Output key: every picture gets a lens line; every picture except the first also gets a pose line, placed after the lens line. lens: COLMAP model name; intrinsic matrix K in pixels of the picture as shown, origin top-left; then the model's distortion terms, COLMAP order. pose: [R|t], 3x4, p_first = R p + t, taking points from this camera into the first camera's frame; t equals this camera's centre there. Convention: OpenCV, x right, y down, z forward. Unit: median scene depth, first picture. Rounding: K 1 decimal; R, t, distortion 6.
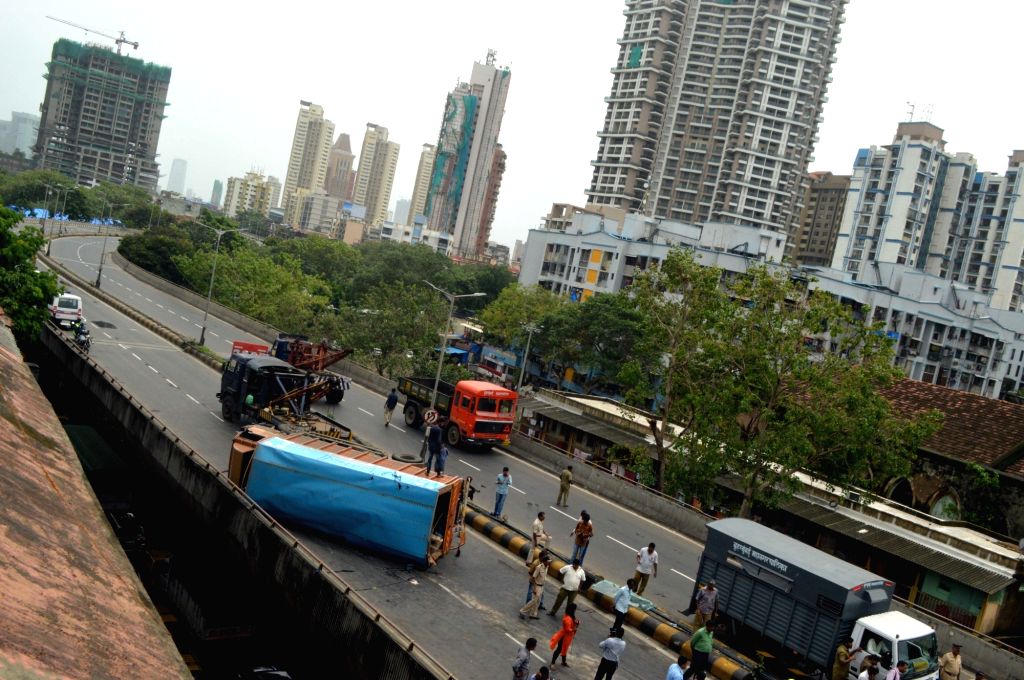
lens RADIAL K [[1573.7, 0, 510.3], [0, 1573.7, 340.1], [0, 0, 1]] dist [0.016078, 0.000000]
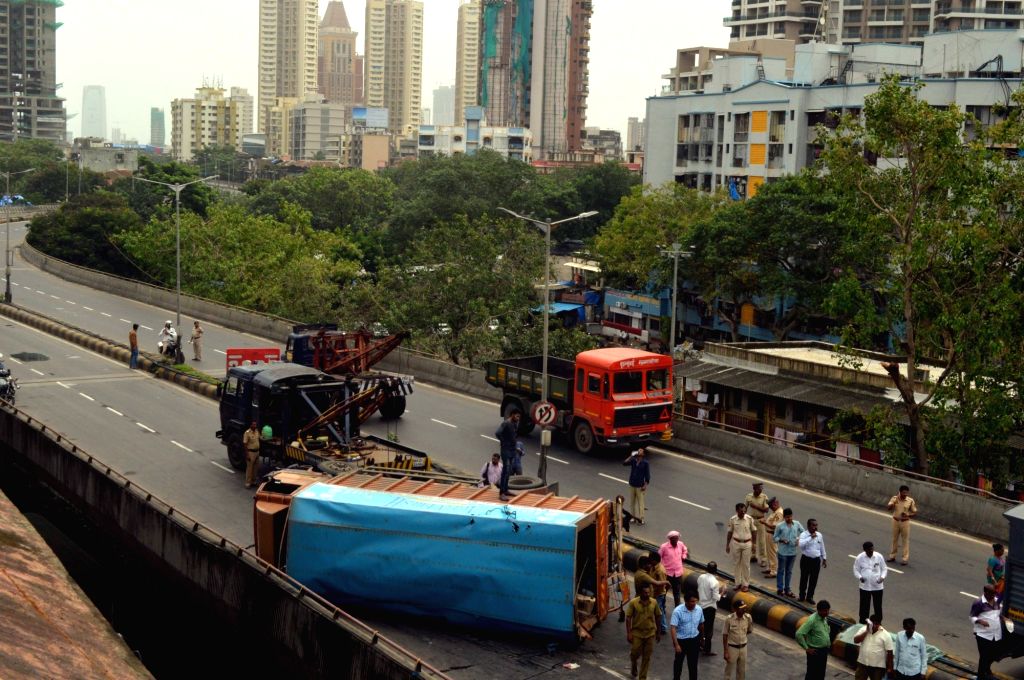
lens RADIAL K [[1573.7, 0, 514.5], [0, 1573.7, 343.9], [0, 0, 1]] dist [0.016078, 0.000000]
pose [[0.979444, -0.163981, -0.117470, 0.018204], [0.166032, 0.986089, 0.007828, 0.013154], [0.114552, -0.027170, 0.993046, 0.362727]]
